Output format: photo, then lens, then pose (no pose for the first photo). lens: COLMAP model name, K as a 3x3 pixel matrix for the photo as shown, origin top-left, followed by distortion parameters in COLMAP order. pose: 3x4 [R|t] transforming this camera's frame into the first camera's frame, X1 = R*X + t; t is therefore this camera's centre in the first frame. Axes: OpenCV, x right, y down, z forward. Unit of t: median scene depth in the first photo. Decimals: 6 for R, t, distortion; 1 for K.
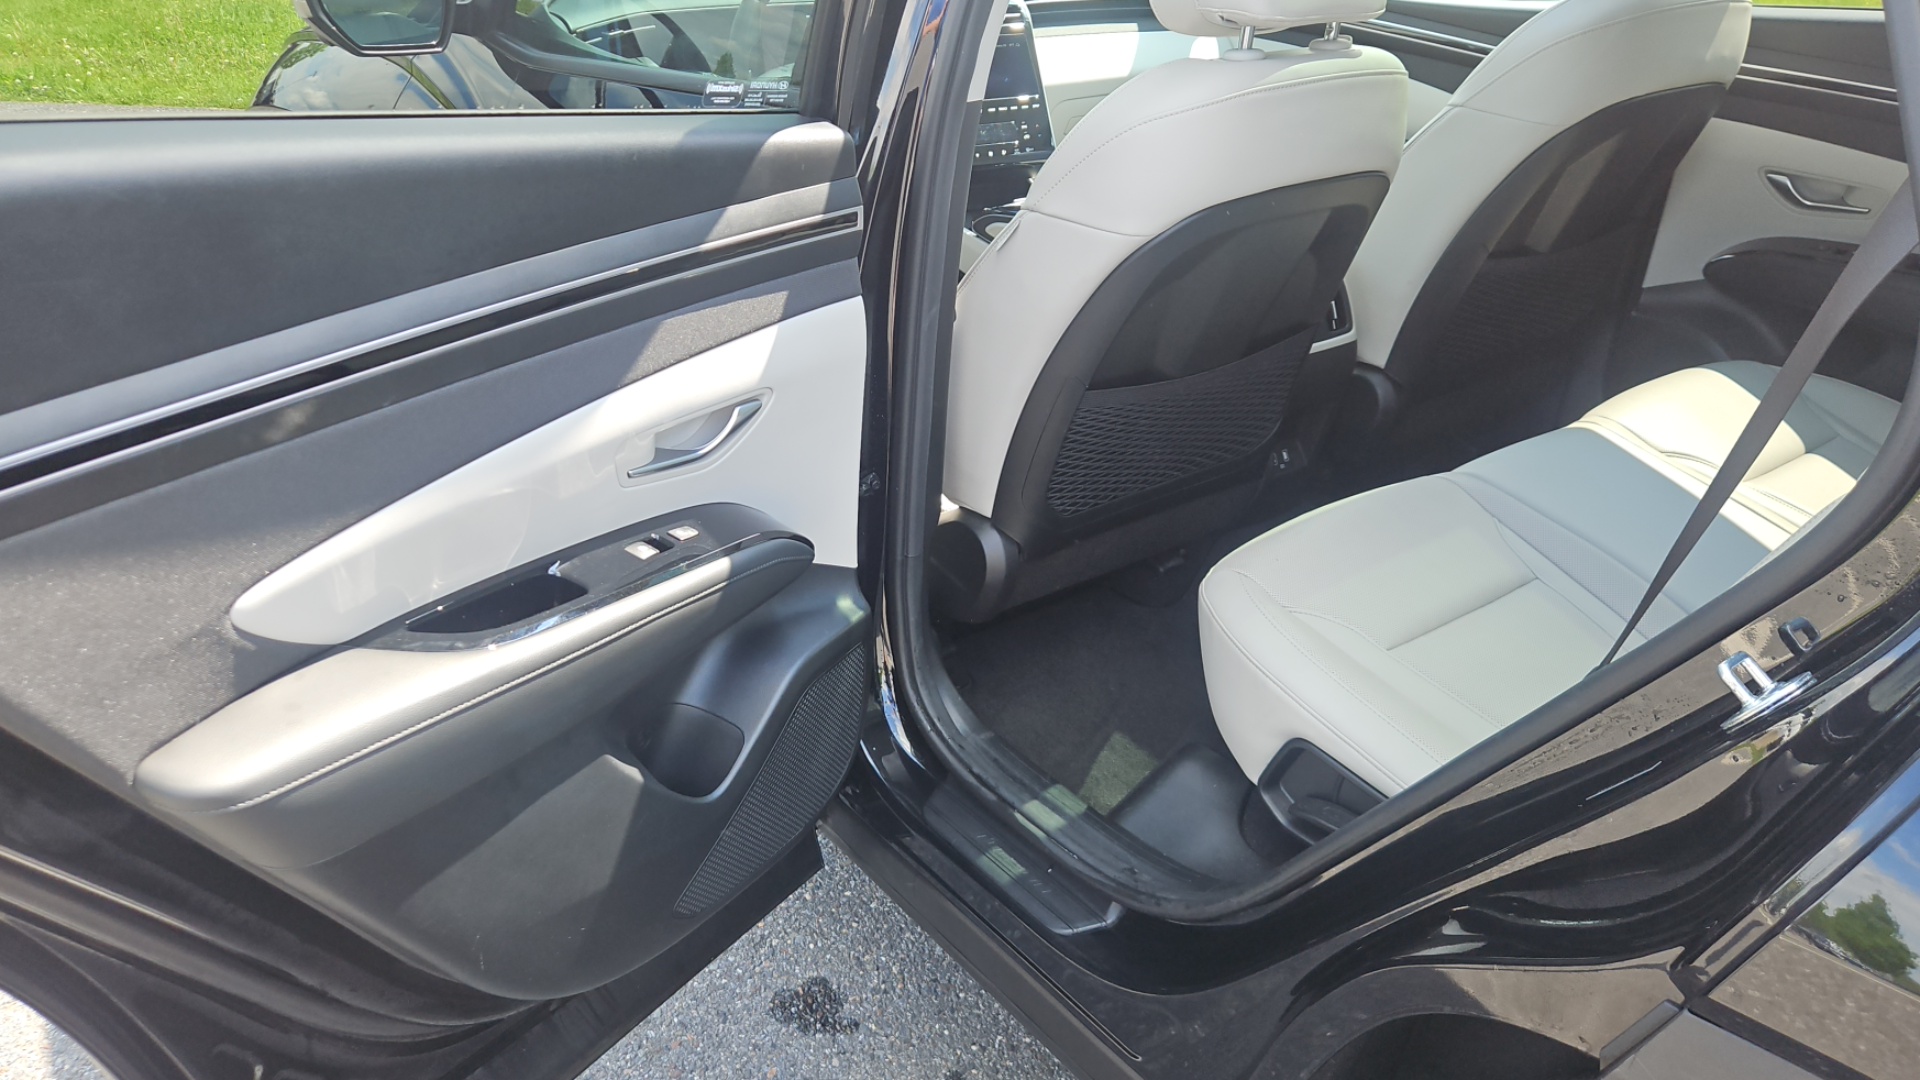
lens RADIAL K [[1460.6, 0, 955.8], [0, 1460.6, 544.8], [0, 0, 1]] dist [0.067456, -0.057210]
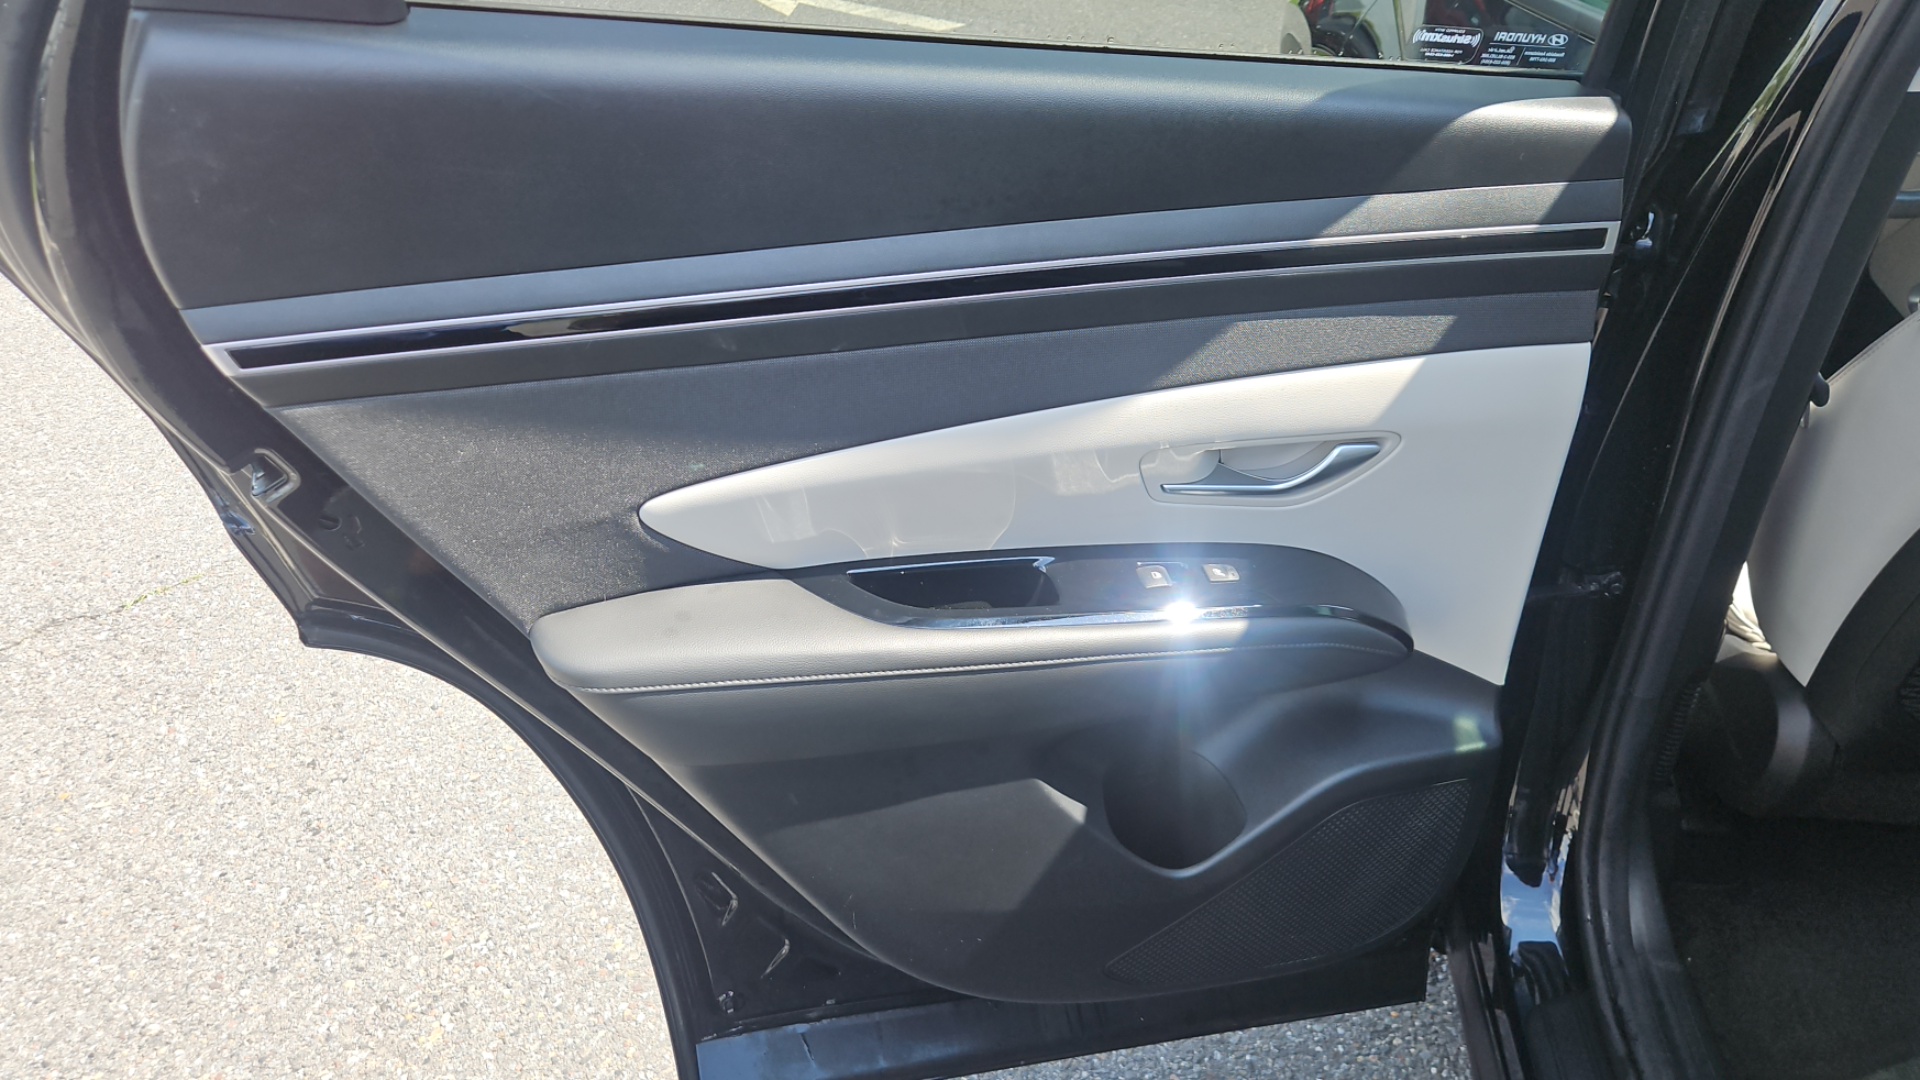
lens RADIAL K [[1460.6, 0, 955.8], [0, 1460.6, 544.8], [0, 0, 1]] dist [0.067456, -0.057210]
pose [[0.690432, 0.335728, -0.640773, 0.234663], [-0.283446, 0.940508, 0.187359, -0.134676], [0.665554, 0.052266, 0.744518, 0.280497]]
